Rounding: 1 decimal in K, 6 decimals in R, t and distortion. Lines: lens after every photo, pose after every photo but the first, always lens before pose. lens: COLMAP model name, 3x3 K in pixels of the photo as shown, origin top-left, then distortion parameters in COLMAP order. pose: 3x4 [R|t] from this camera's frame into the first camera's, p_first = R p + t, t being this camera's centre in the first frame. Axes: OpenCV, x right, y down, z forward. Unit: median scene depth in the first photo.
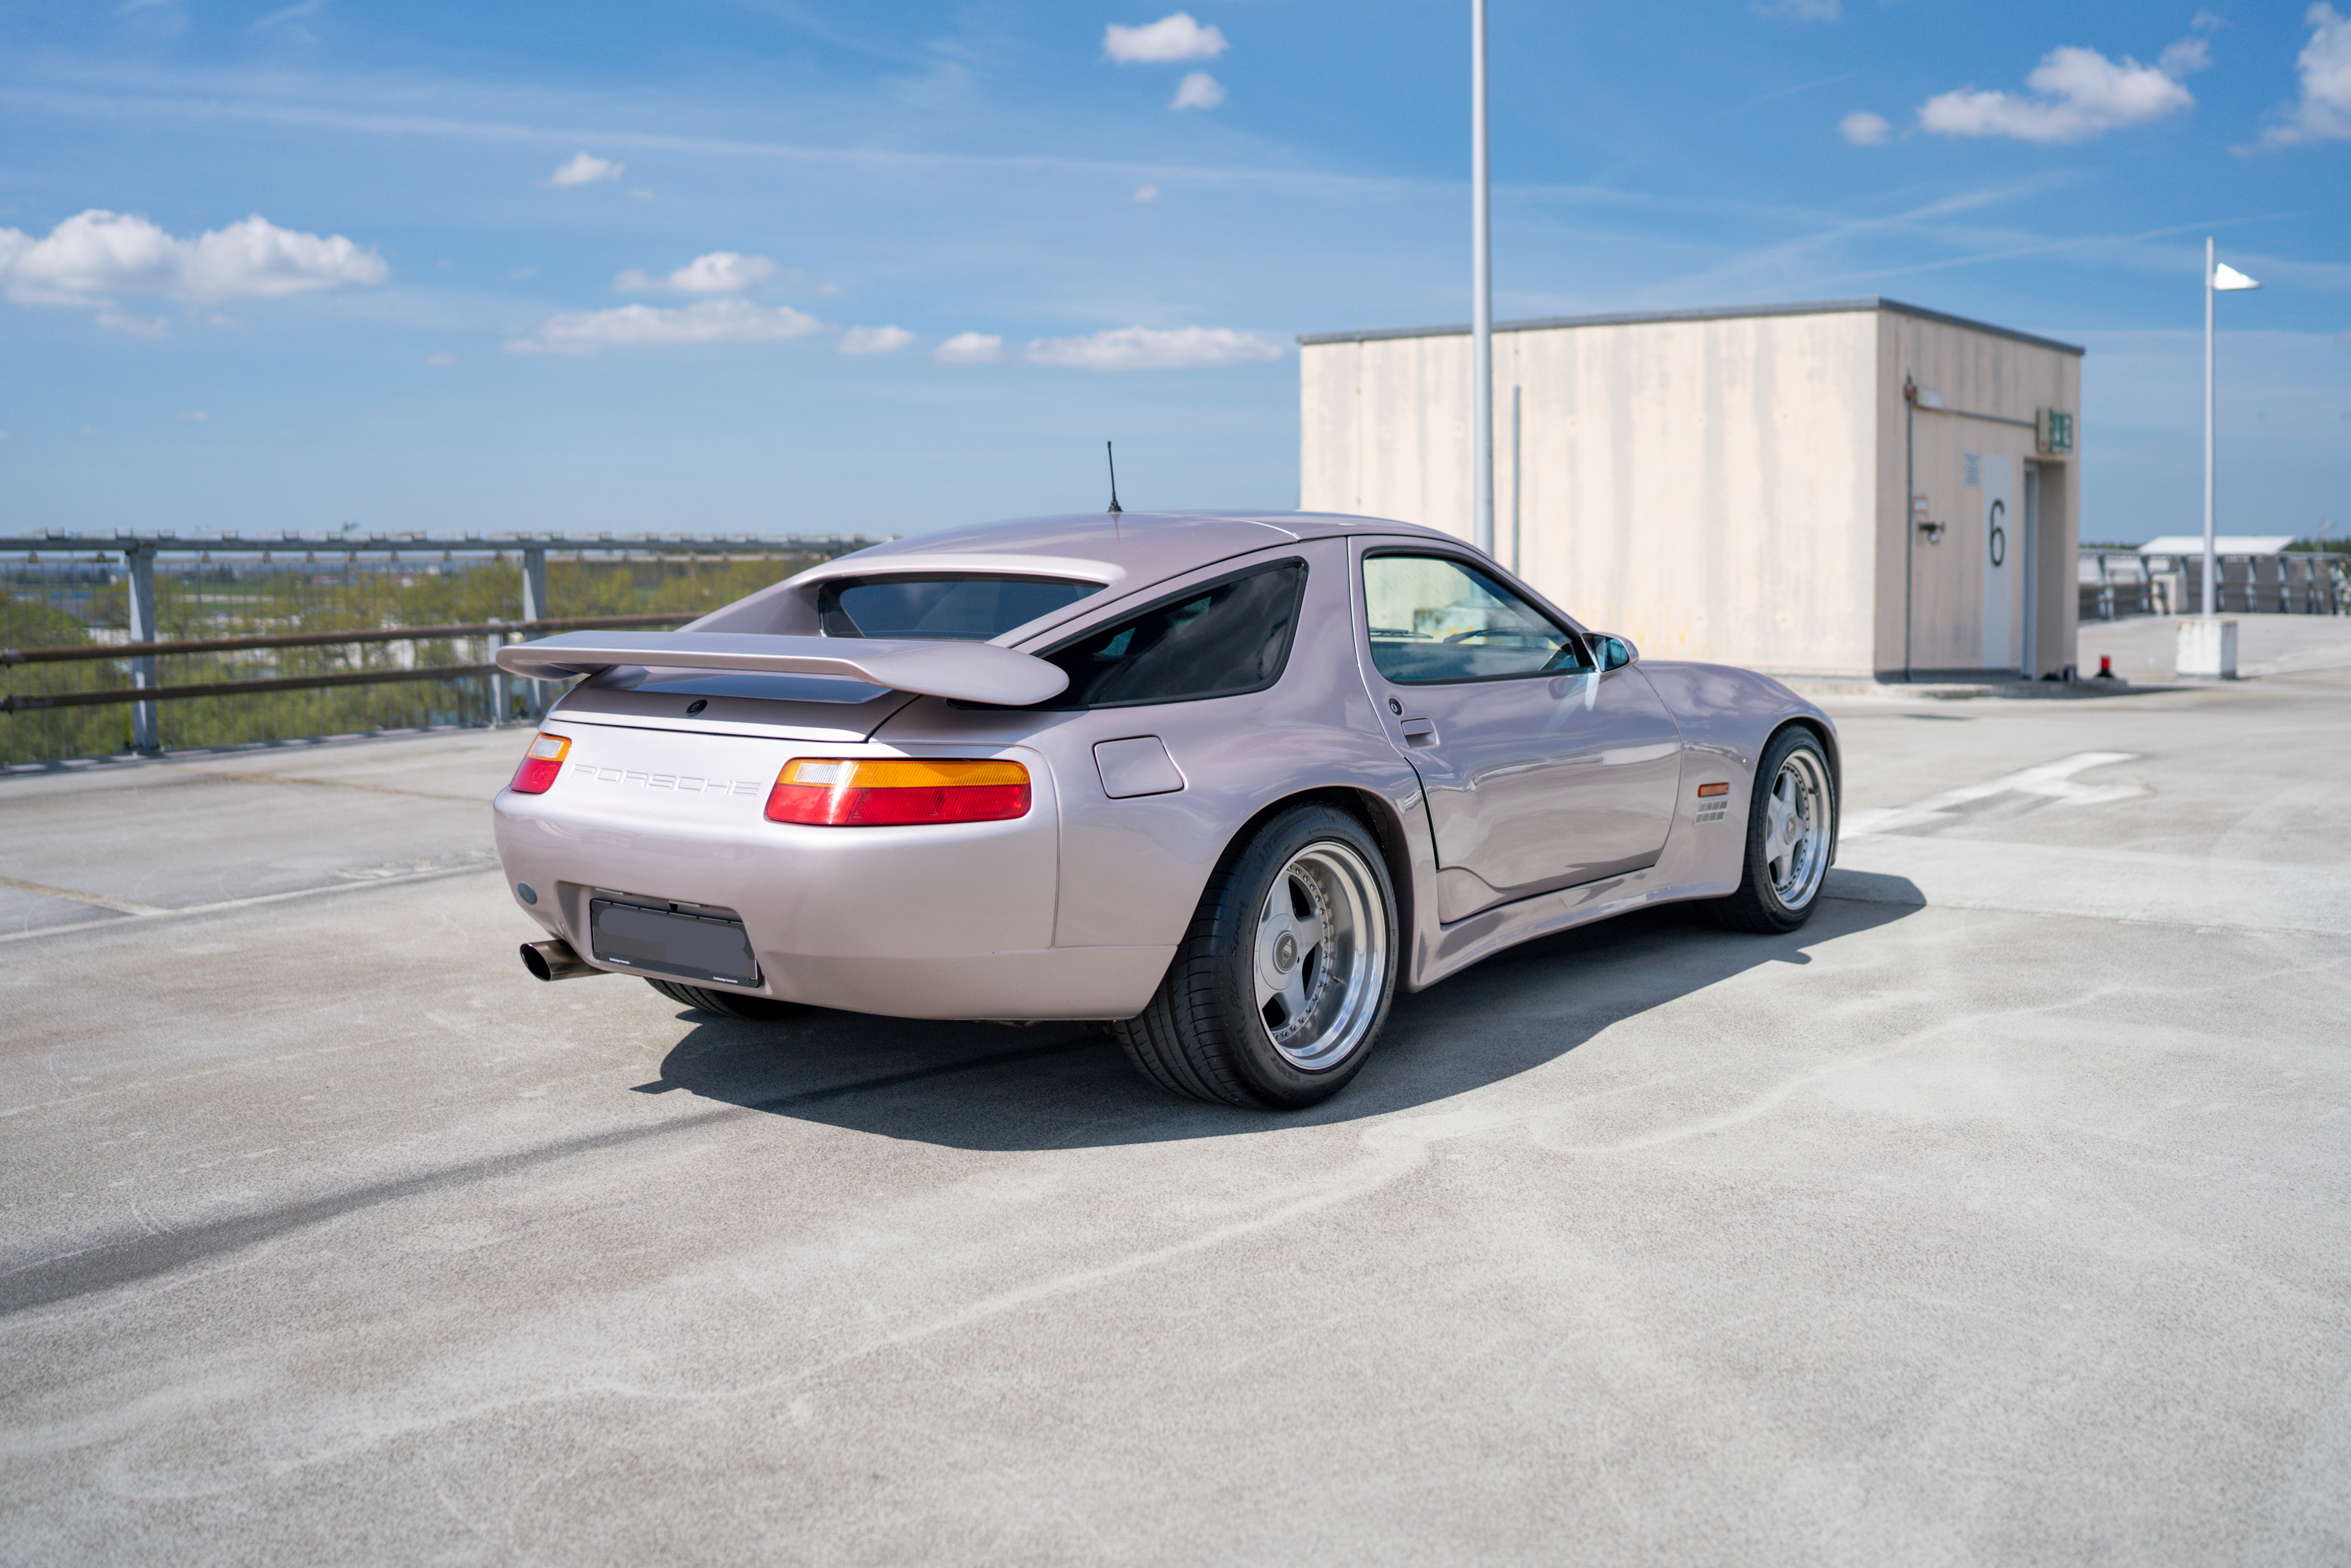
lens RADIAL K [[2354.1, 0, 1230.9], [0, 2354.1, 711.1], [0, 0, 1]] dist [-0.200749, 0.340090]
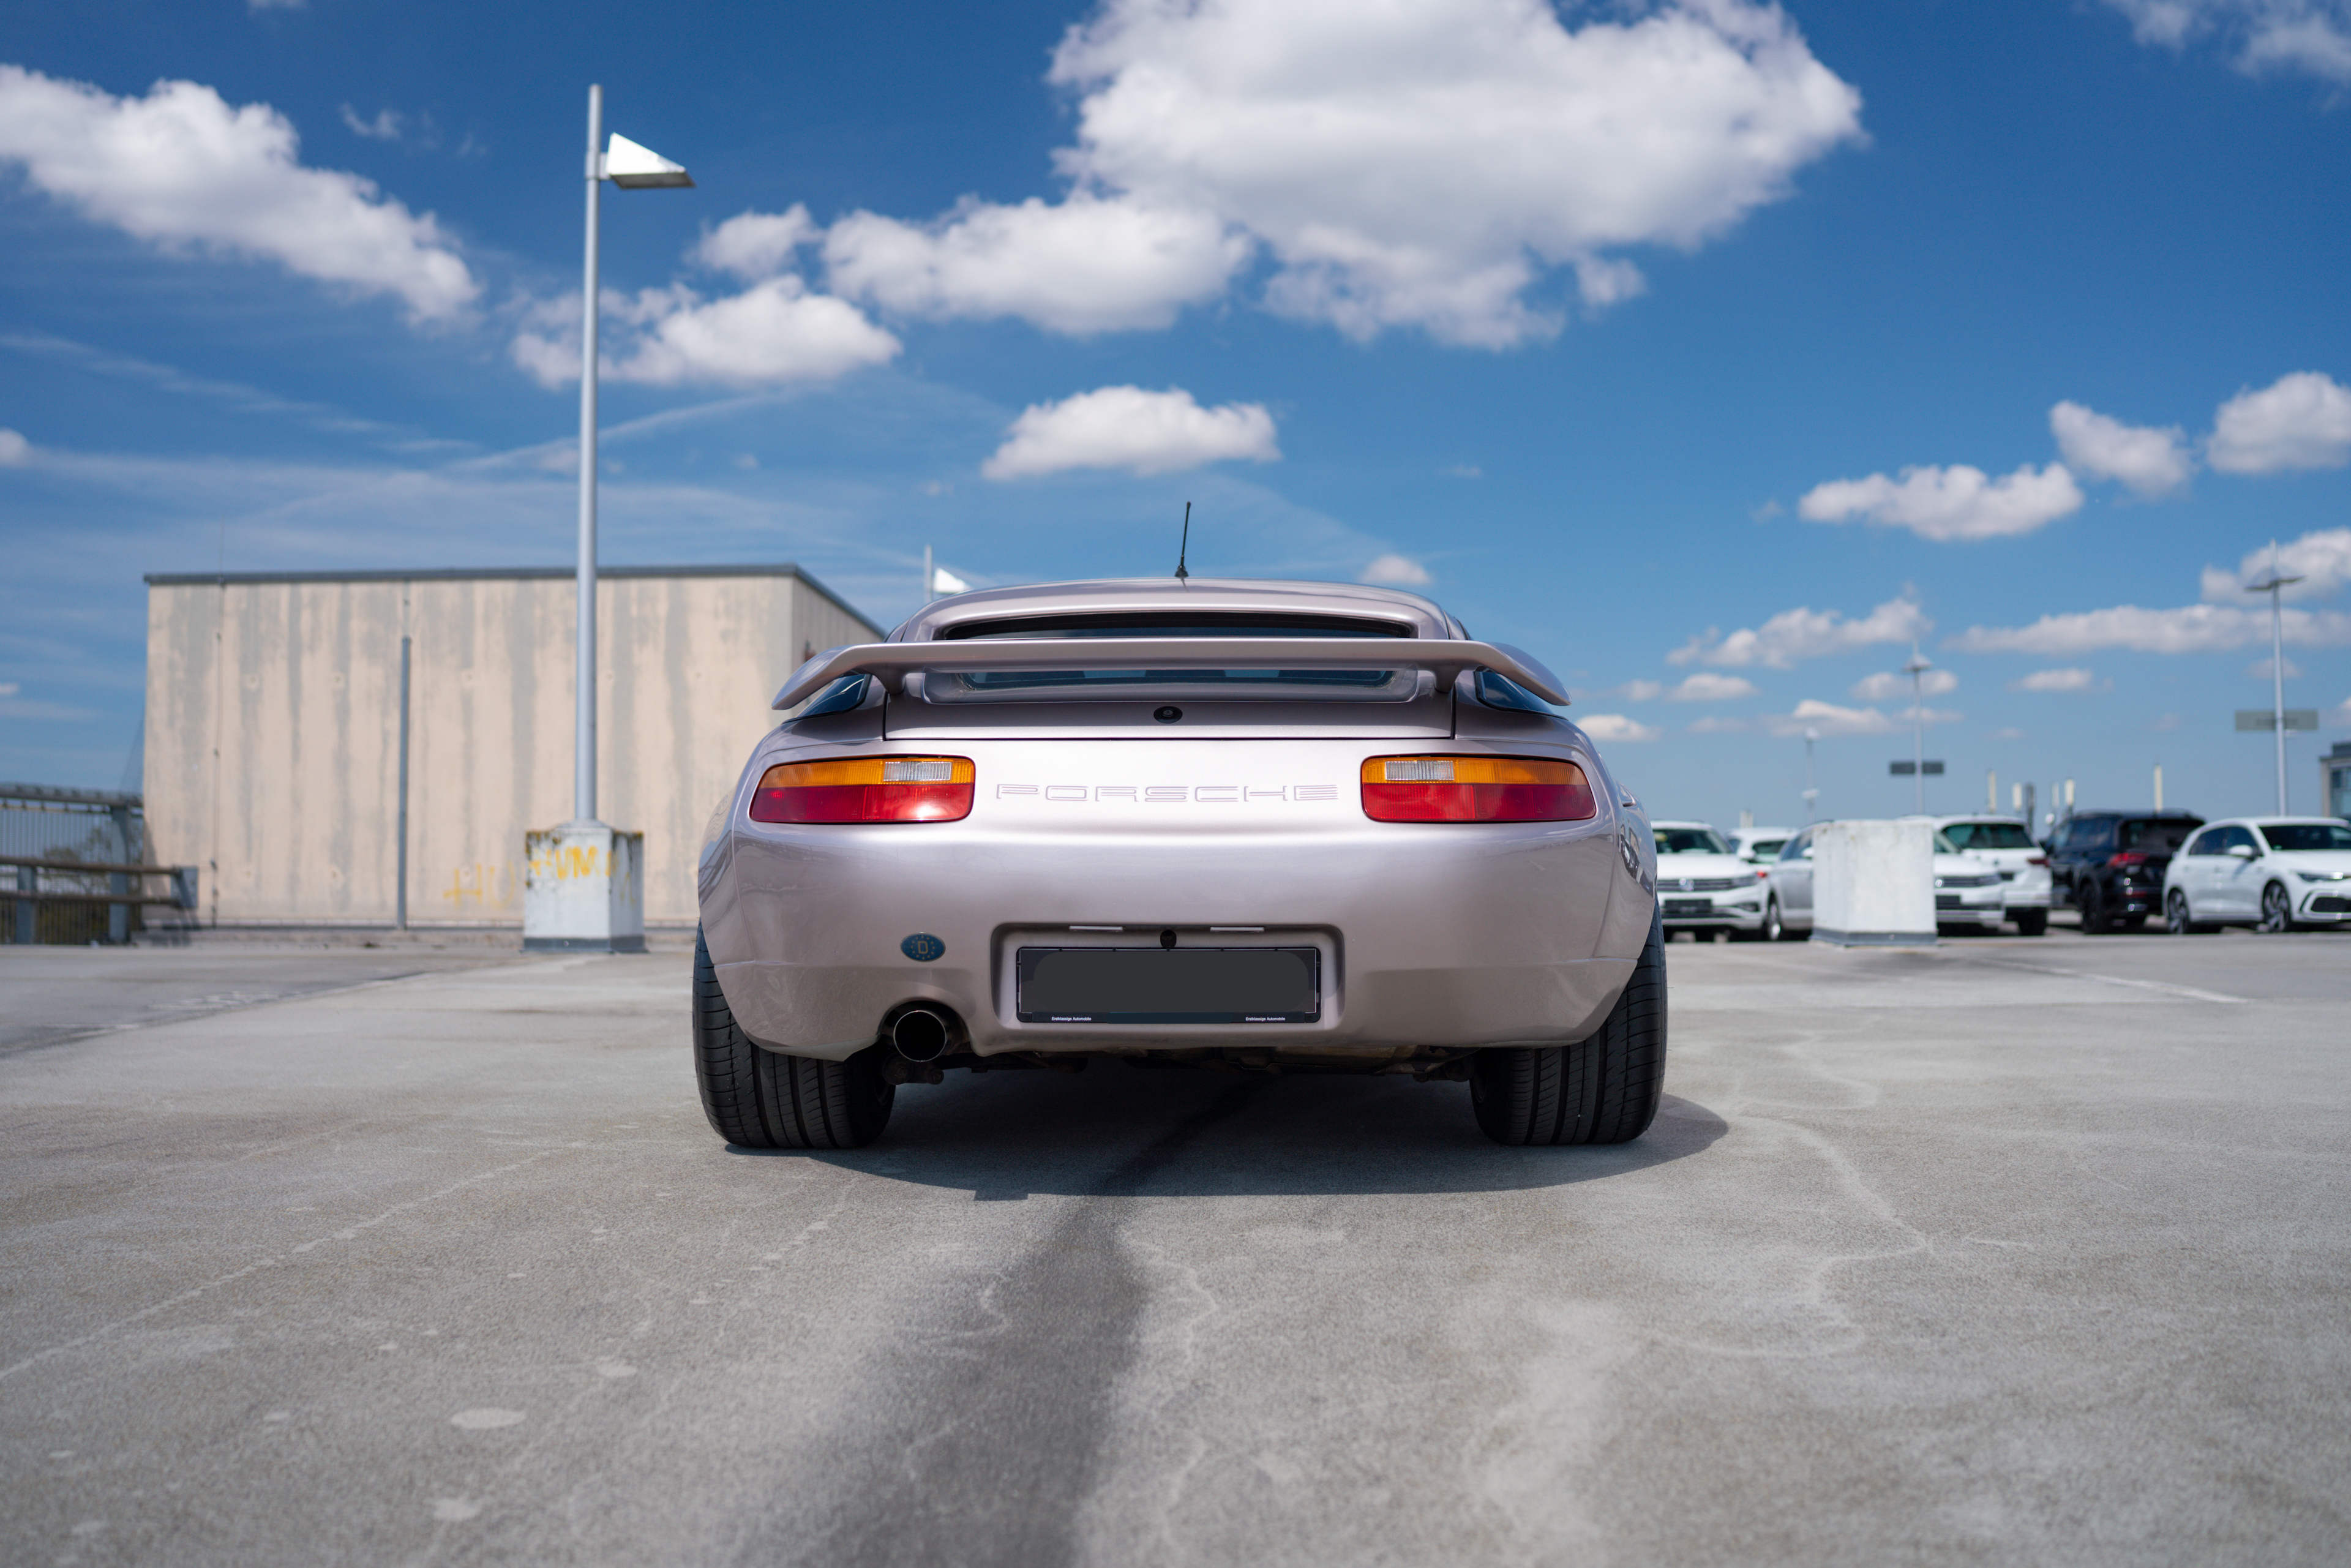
lens RADIAL K [[2352.9, 0, 1167.1], [0, 2352.9, 746.5], [0, 0, 1]] dist [-0.191632, 0.208701]
pose [[0.810169, 0.033778, 0.585223, -0.192260], [0.040161, 0.992794, -0.112900, 0.028569], [-0.584819, 0.114972, 0.802974, 0.053271]]
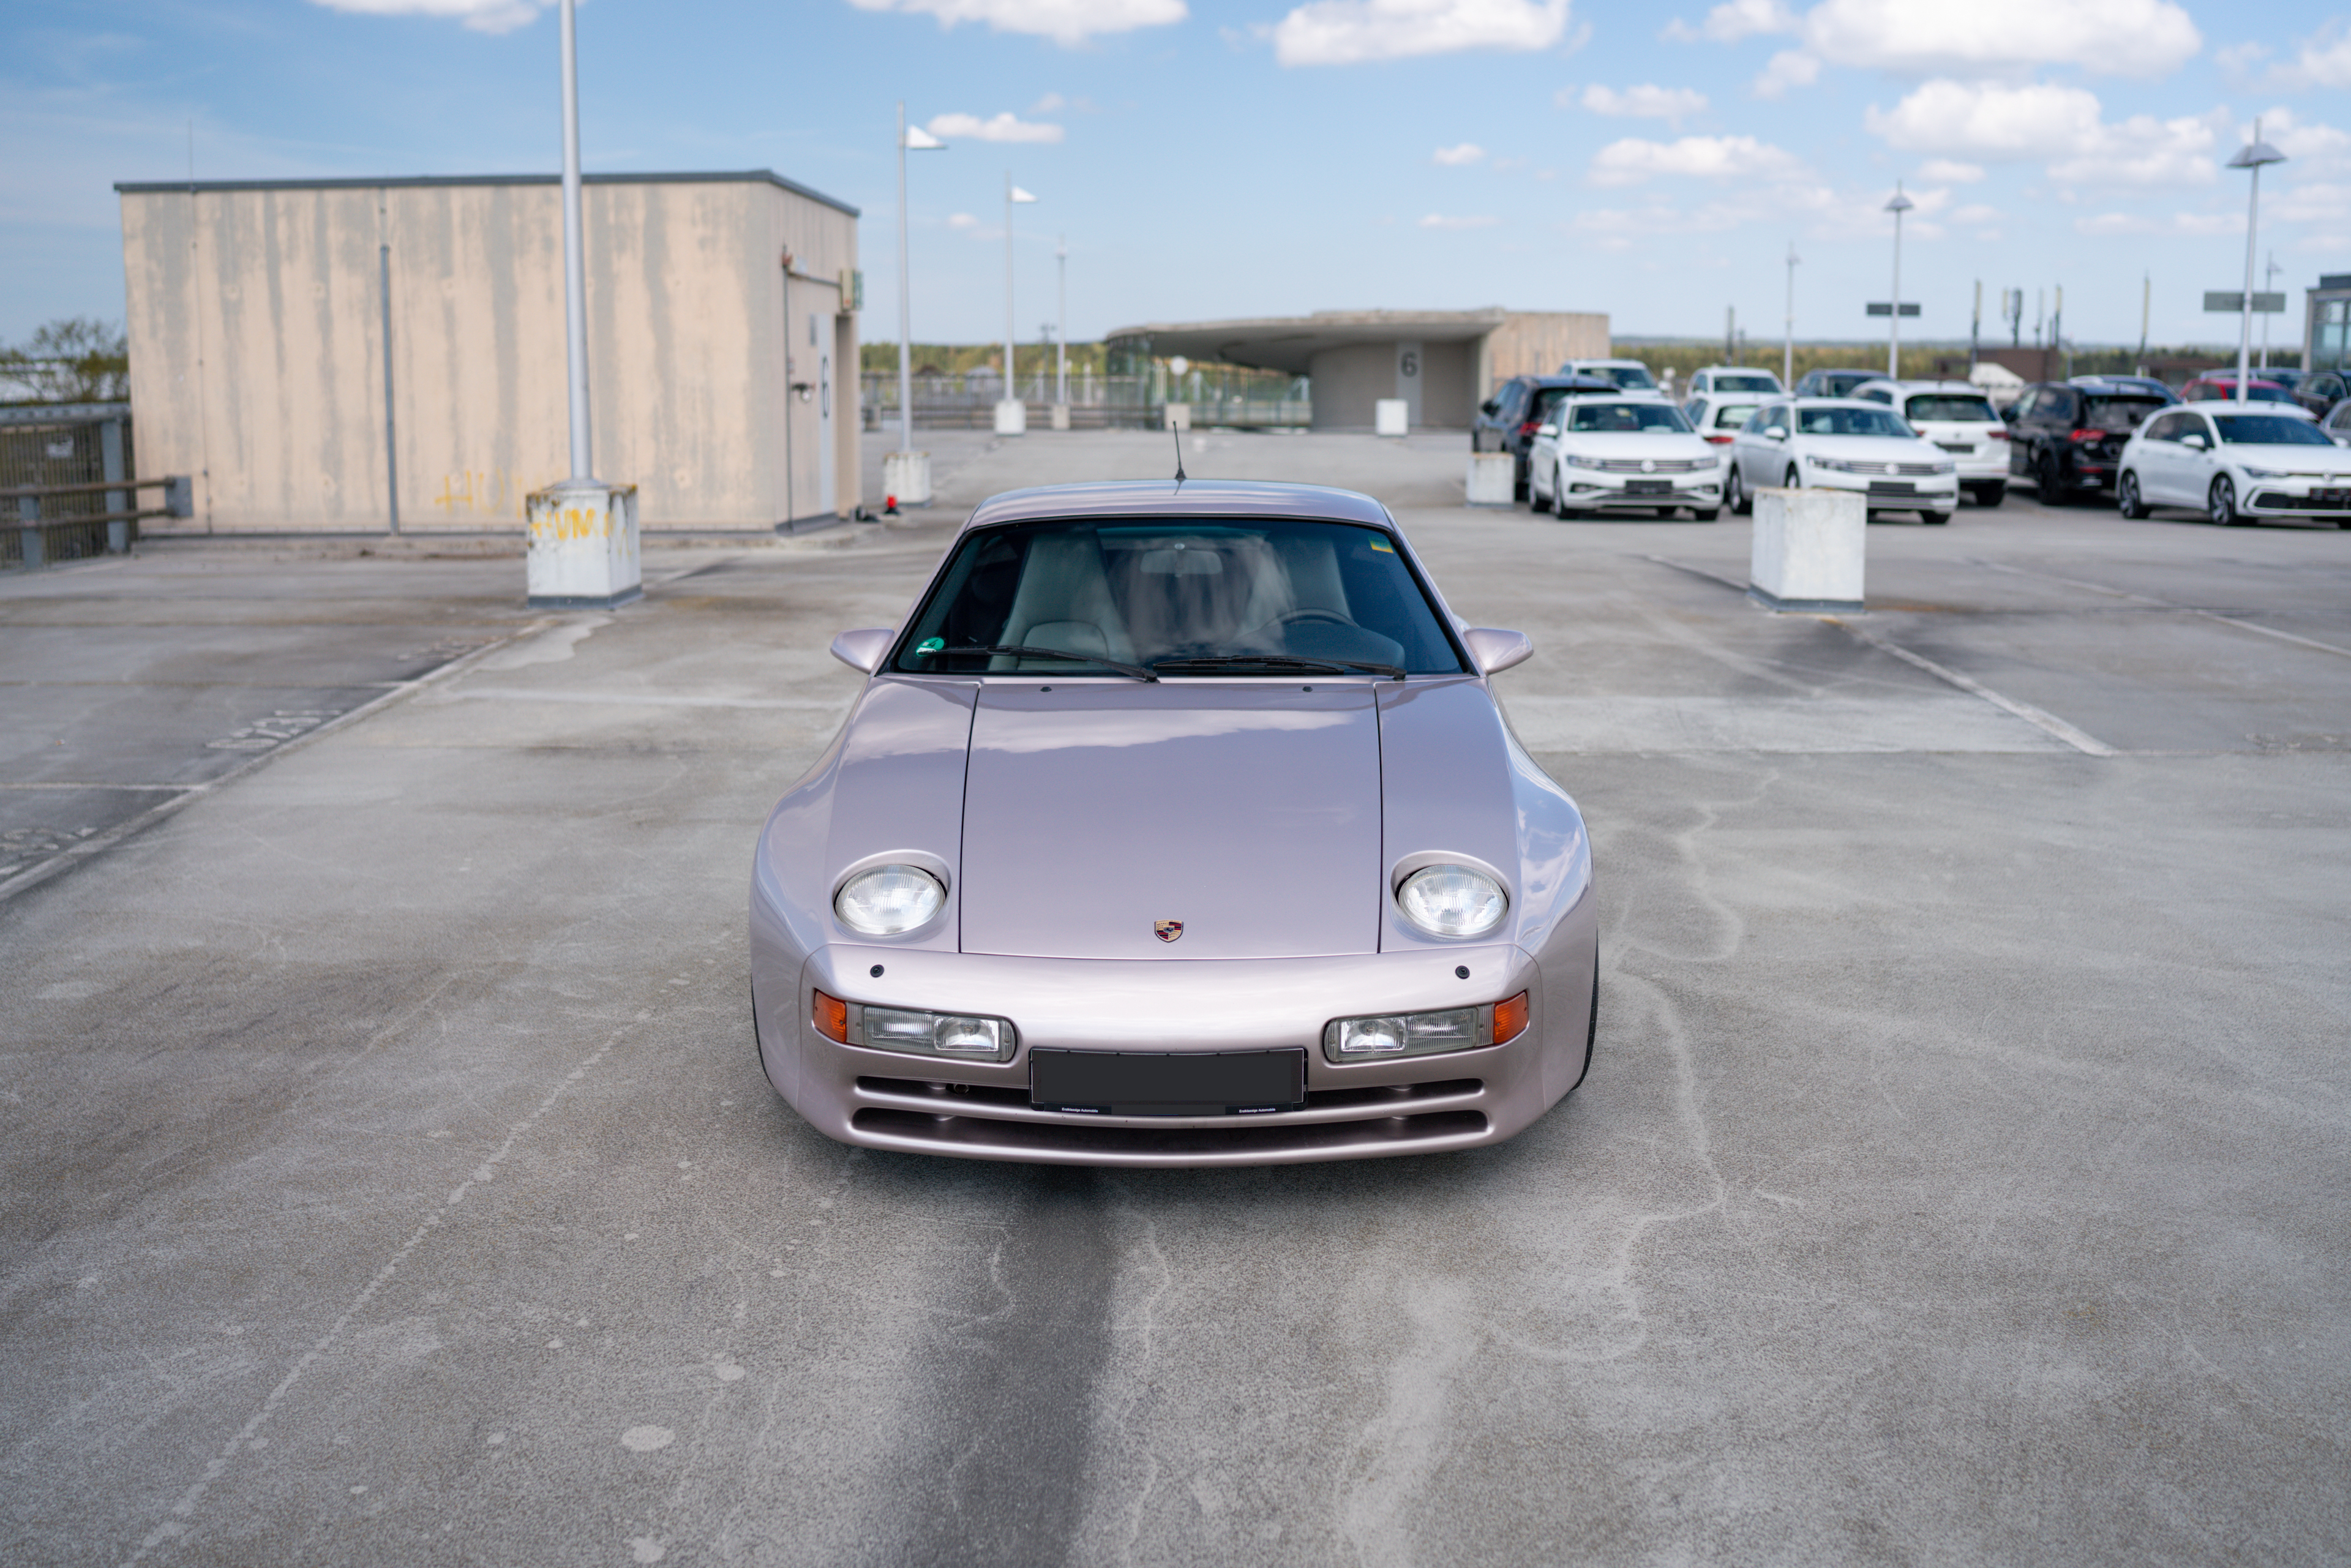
lens RADIAL K [[2374.5, 0, 1191.8], [0, 2374.5, 779.9], [0, 0, 1]] dist [-0.194283, 0.217420]
pose [[0.797665, -0.100872, 0.594605, -0.217043], [0.035151, 0.992013, 0.121135, -0.024222], [-0.602075, -0.075724, 0.794841, 0.014119]]
